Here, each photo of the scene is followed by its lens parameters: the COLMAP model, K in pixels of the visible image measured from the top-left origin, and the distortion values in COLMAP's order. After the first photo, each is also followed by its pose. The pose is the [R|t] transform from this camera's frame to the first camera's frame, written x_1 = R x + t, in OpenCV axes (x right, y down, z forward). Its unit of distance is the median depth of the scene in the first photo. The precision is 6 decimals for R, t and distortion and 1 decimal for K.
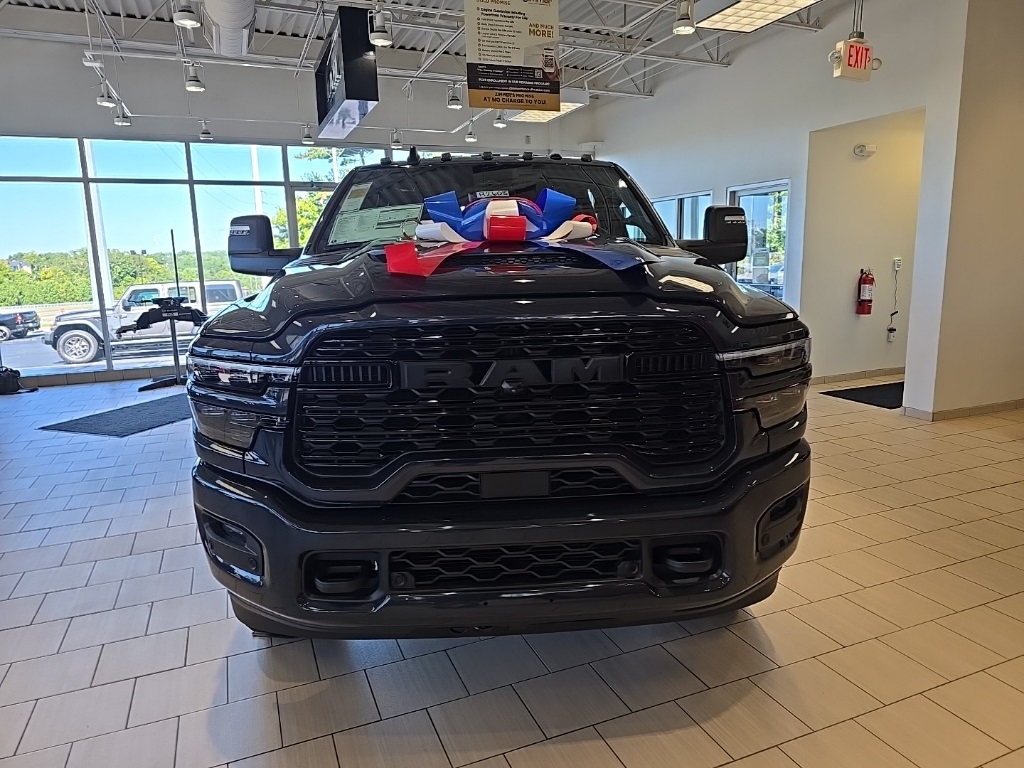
lens RADIAL K [[689.6, 0, 501.1], [0, 689.6, 383.1], [0, 0, 1]] dist [0.060798, -0.043891]
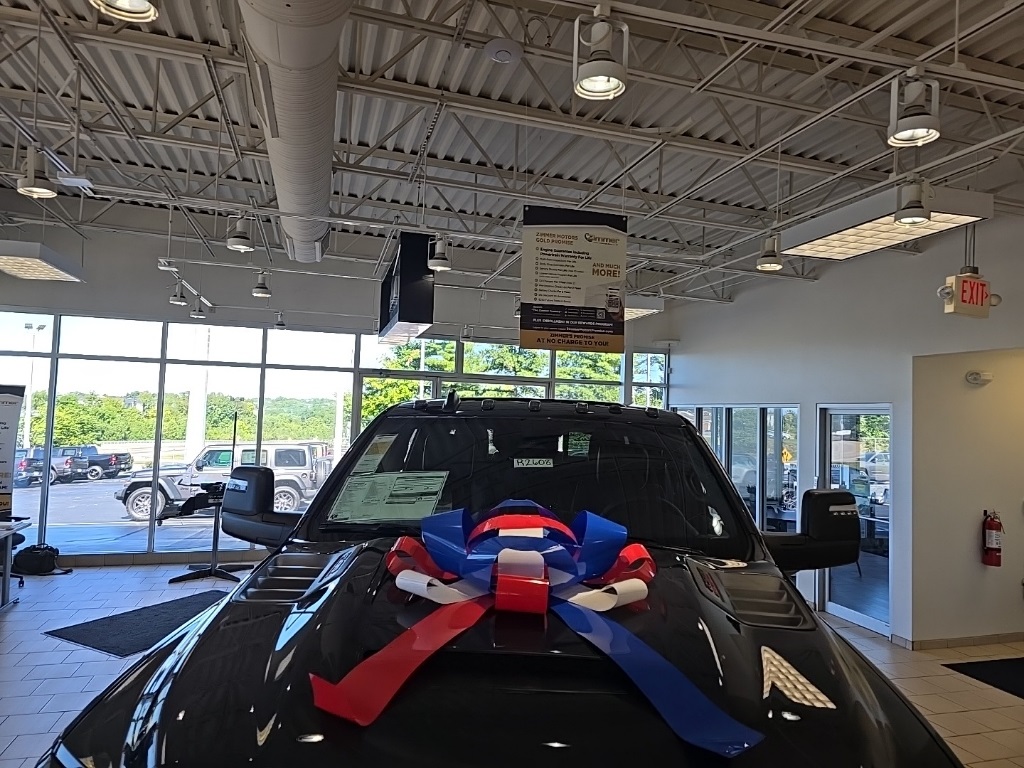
lens RADIAL K [[676.1, 0, 504.5], [0, 676.1, 389.3], [0, 0, 1]] dist [0.099777, -0.088345]
pose [[0.992432, 0.055779, -0.109398, 0.020502], [-0.077869, 0.974719, -0.209426, -0.102504], [0.094950, 0.216360, 0.971686, 0.104087]]
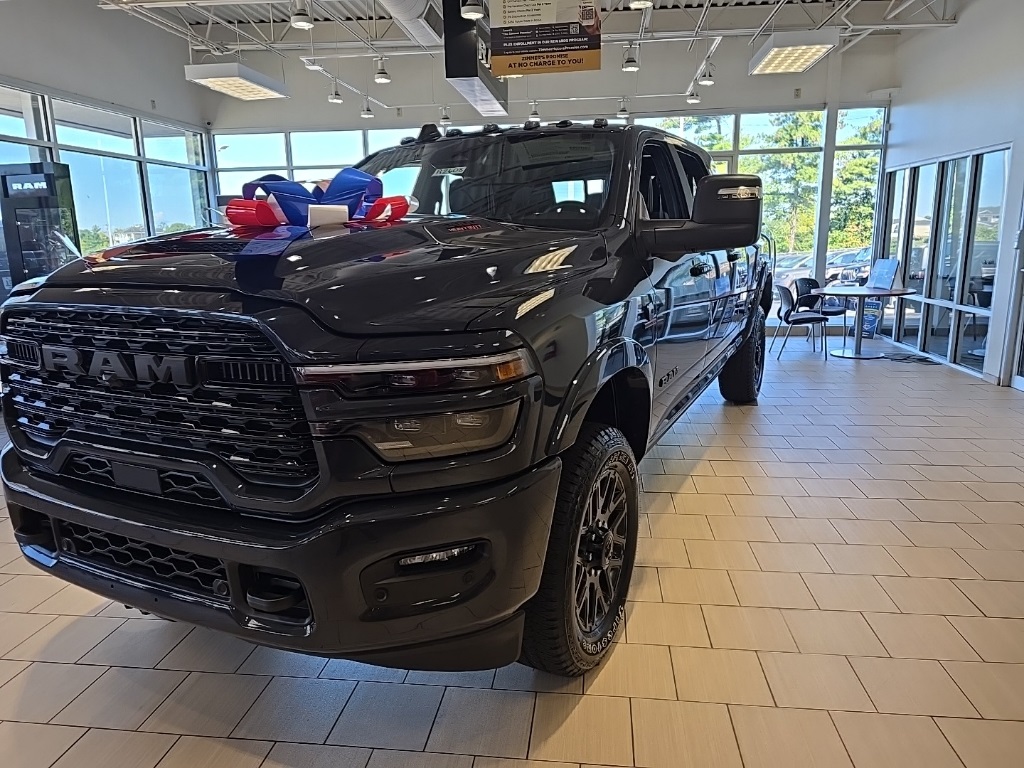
lens RADIAL K [[685.1, 0, 514.3], [0, 685.1, 379.6], [0, 0, 1]] dist [0.048294, -0.045069]
pose [[0.870871, 0.109918, -0.479063, 0.299026], [-0.091173, 0.993884, 0.062299, -0.032279], [0.482981, -0.010576, 0.875567, 0.124022]]
